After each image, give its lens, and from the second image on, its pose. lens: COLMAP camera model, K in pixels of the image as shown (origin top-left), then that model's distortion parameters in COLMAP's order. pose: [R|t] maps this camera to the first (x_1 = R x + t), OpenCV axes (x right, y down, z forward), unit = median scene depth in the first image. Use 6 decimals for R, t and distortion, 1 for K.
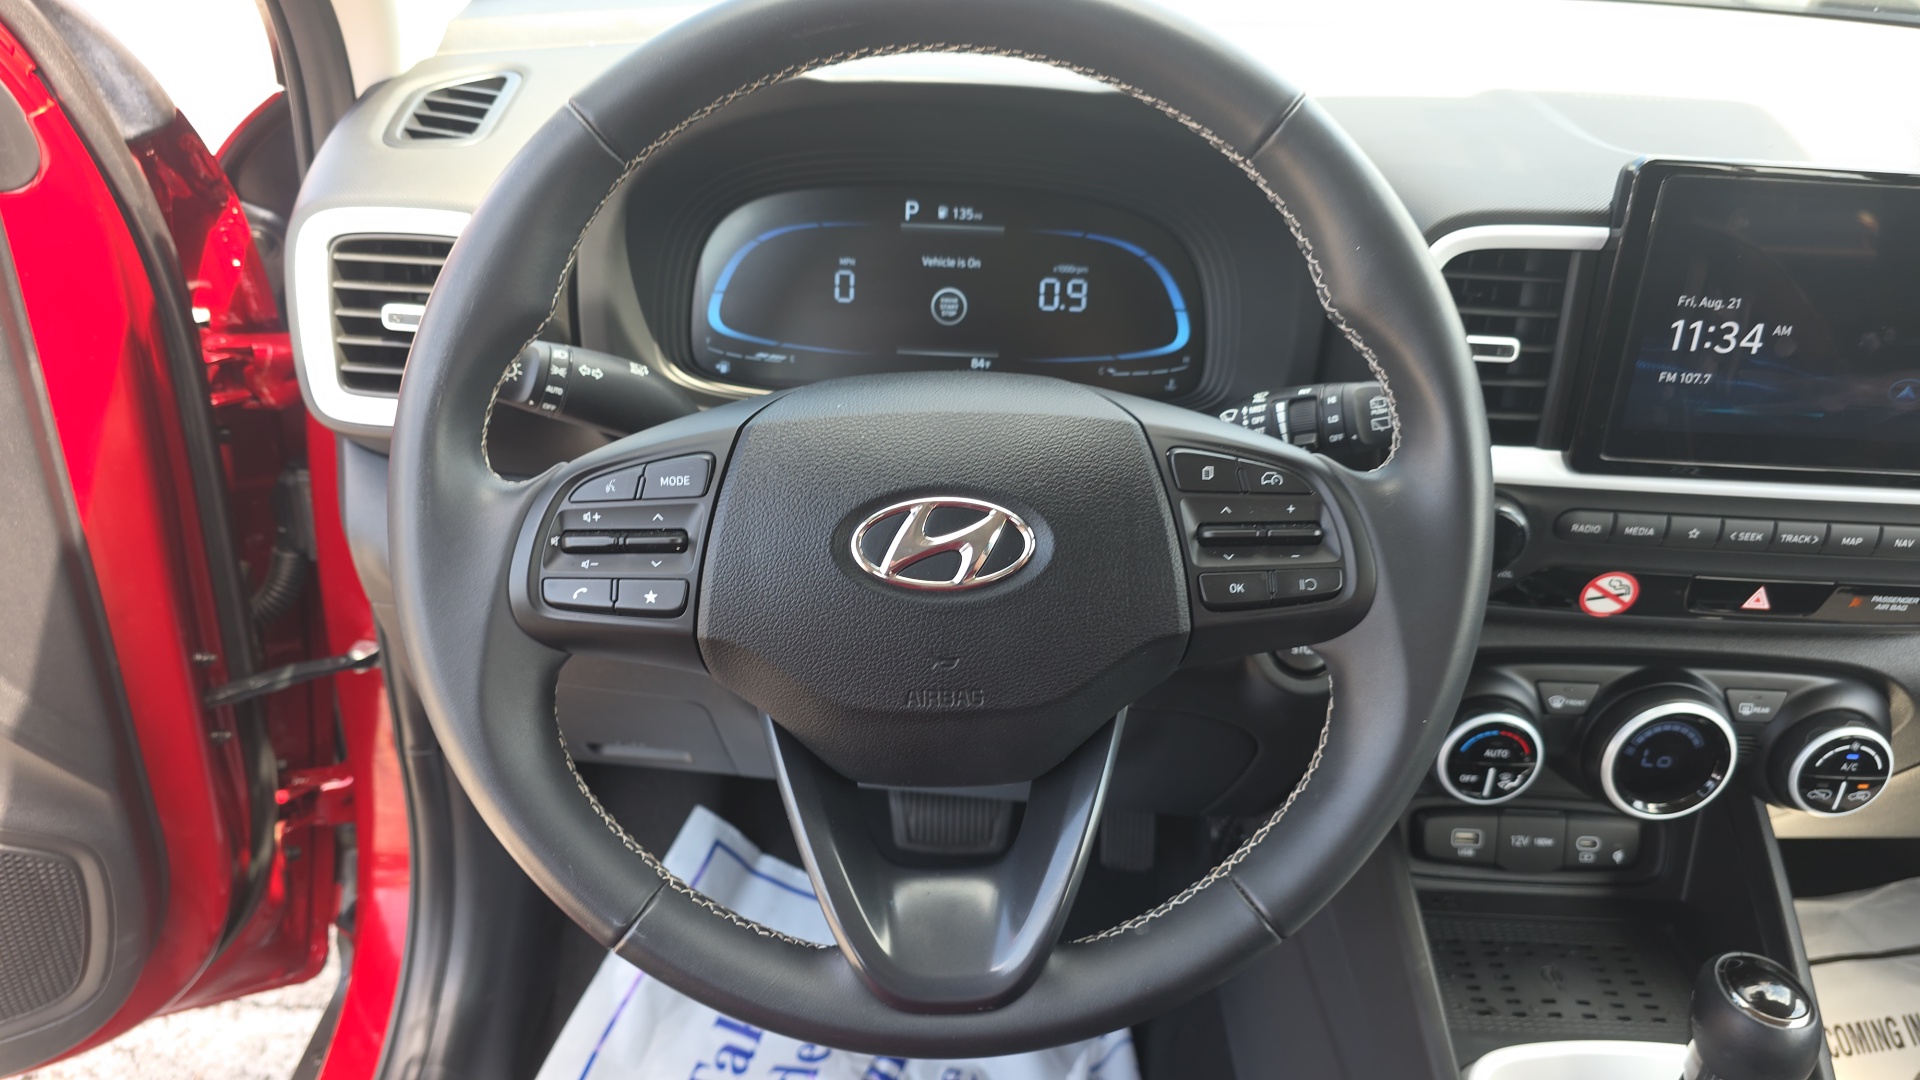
lens RADIAL K [[1317.6, 0, 942.6], [0, 1317.6, 558.8], [0, 0, 1]] dist [0.058632, -0.070788]
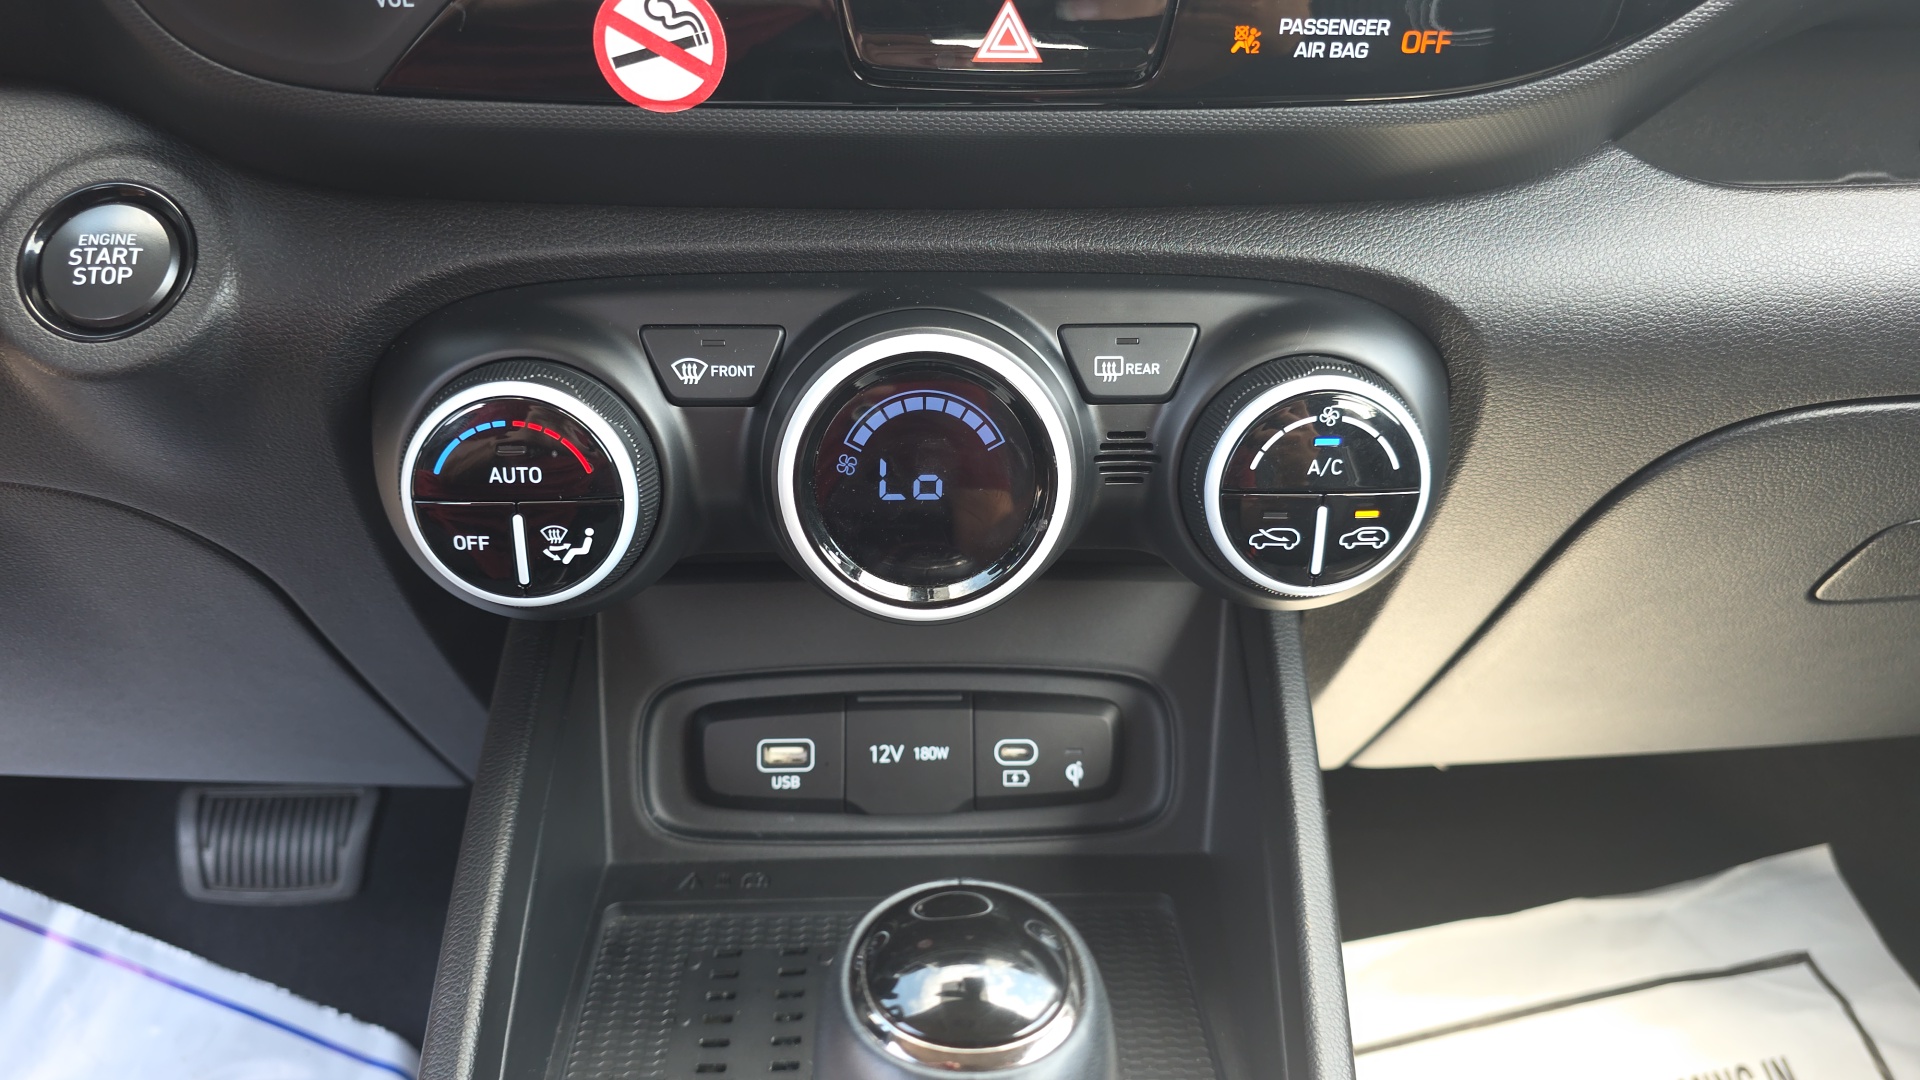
lens RADIAL K [[1310.7, 0, 960.0], [0, 1310.7, 540.0], [0, 0, 1]] dist [0.060385, -0.103163]
pose [[0.998102, -0.054550, 0.028564, 0.578305], [0.057083, 0.993642, -0.097039, 0.229188], [-0.023089, 0.098485, 0.994871, 0.602868]]
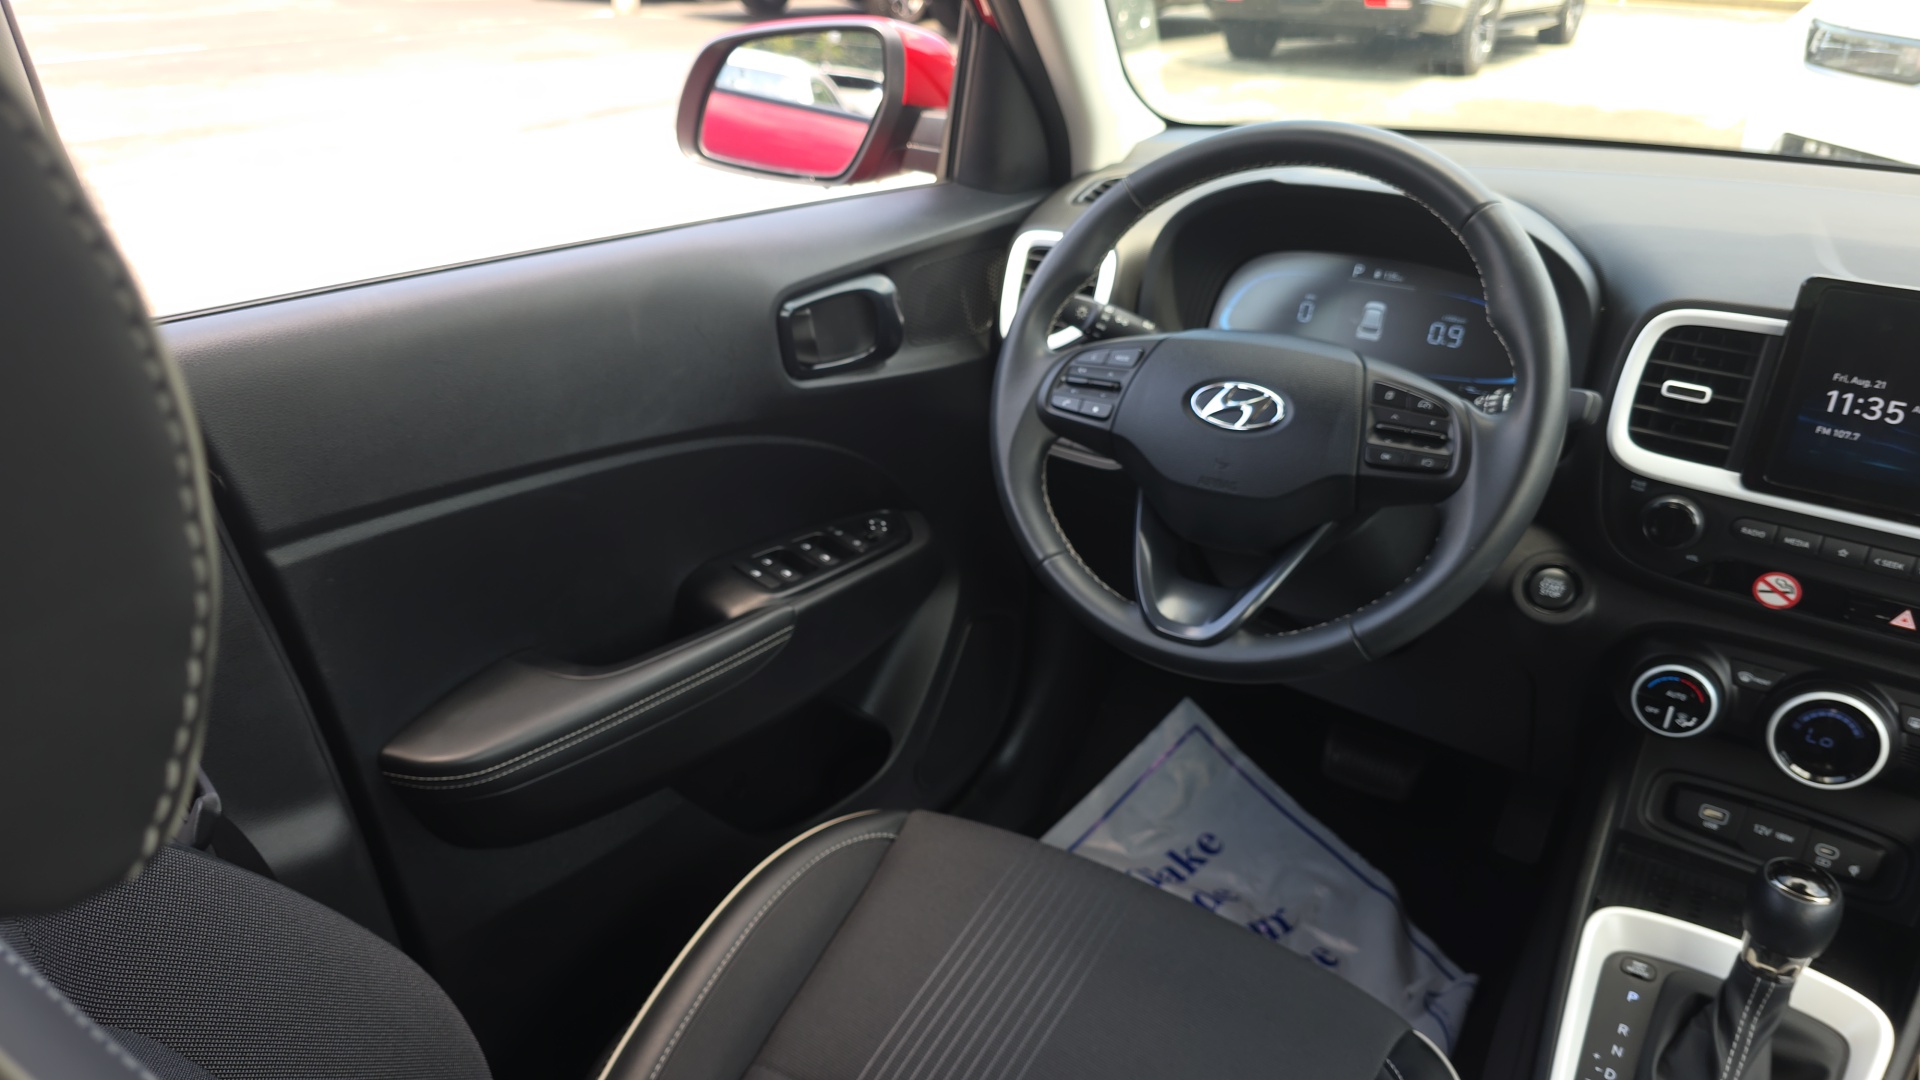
lens RADIAL K [[1338.3, 0, 903.6], [0, 1338.3, 551.2], [0, 0, 1]] dist [0.050268, -0.057912]
pose [[0.822136, 0.219631, -0.525218, 0.487015], [-0.271894, 0.962045, -0.023302, 0.266493], [0.500165, 0.161962, 0.850649, -0.643561]]
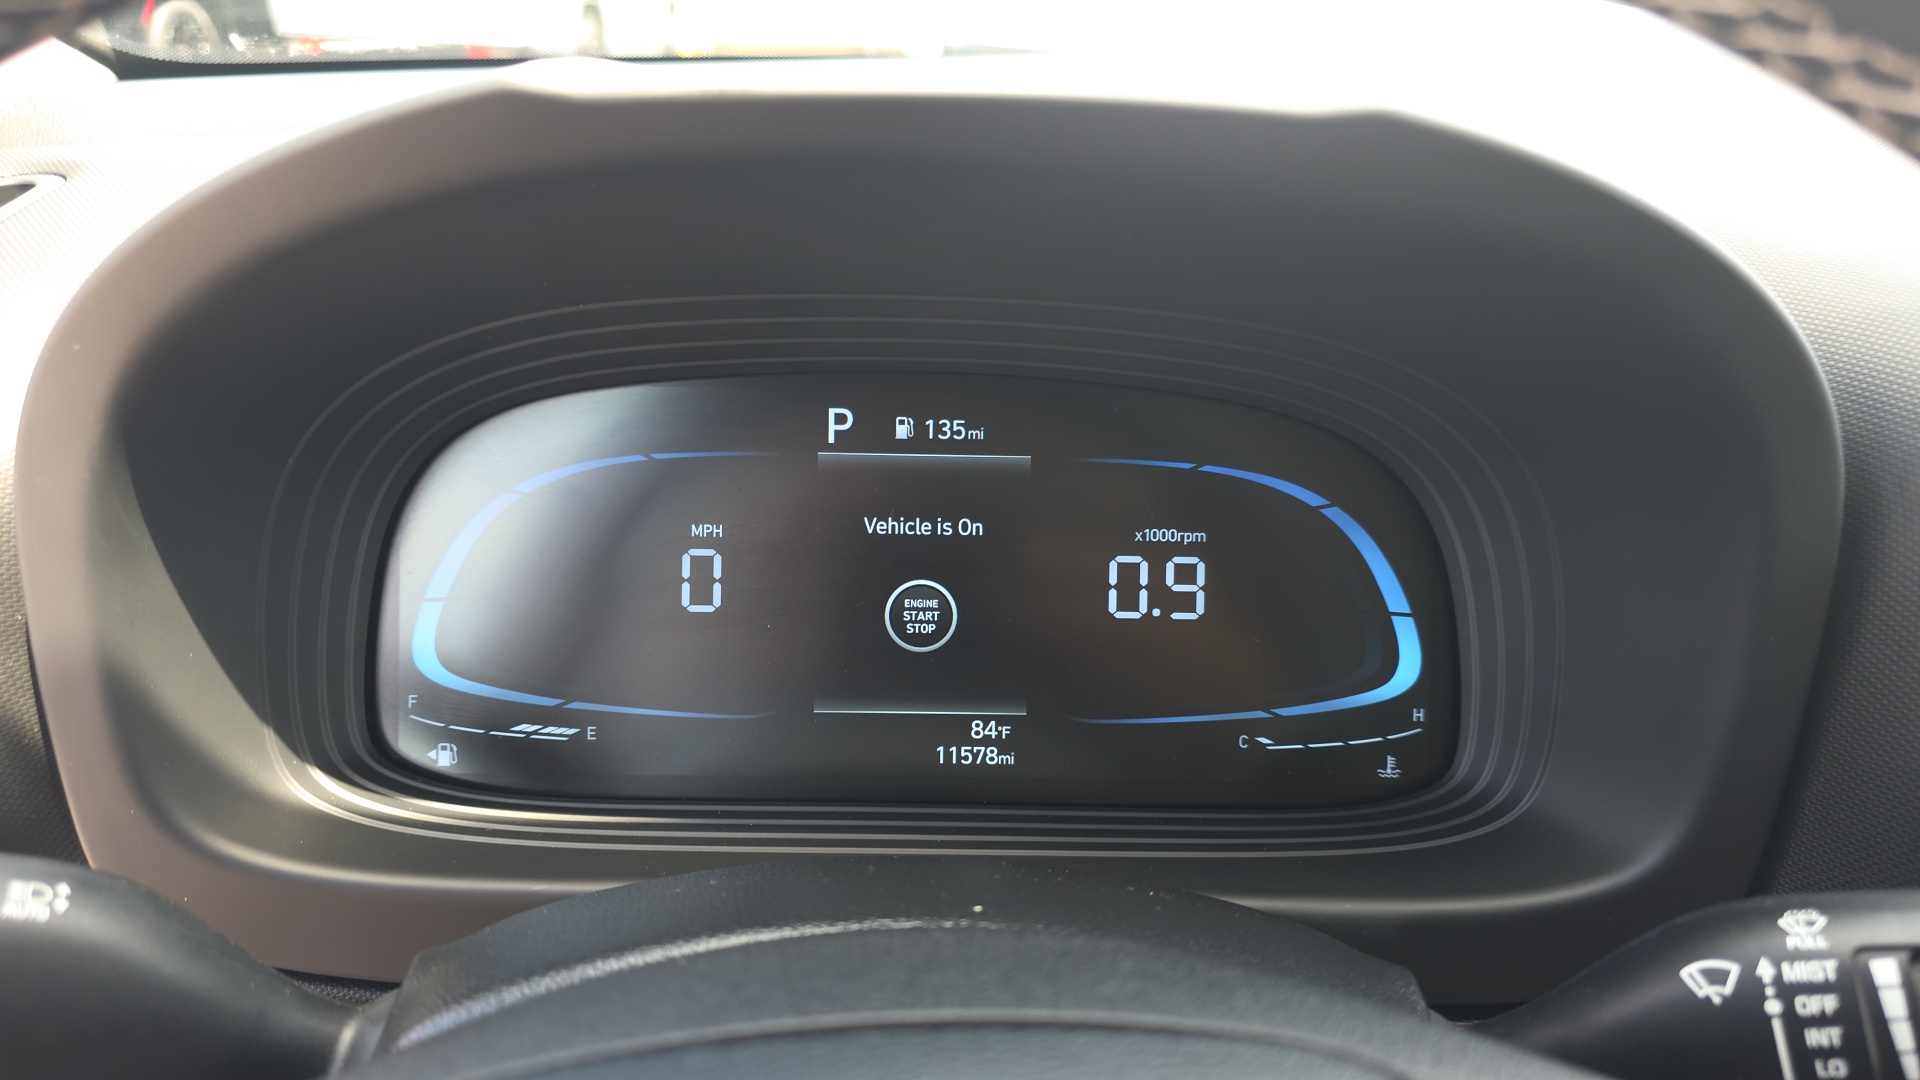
lens RADIAL K [[1310.7, 0, 960.0], [0, 1310.7, 540.0], [0, 0, 1]] dist [0.060385, -0.103163]
pose [[0.999143, -0.022802, 0.034535, 0.003445], [0.027805, 0.987969, -0.152130, -0.158433], [-0.030651, 0.152960, 0.987757, 0.570139]]
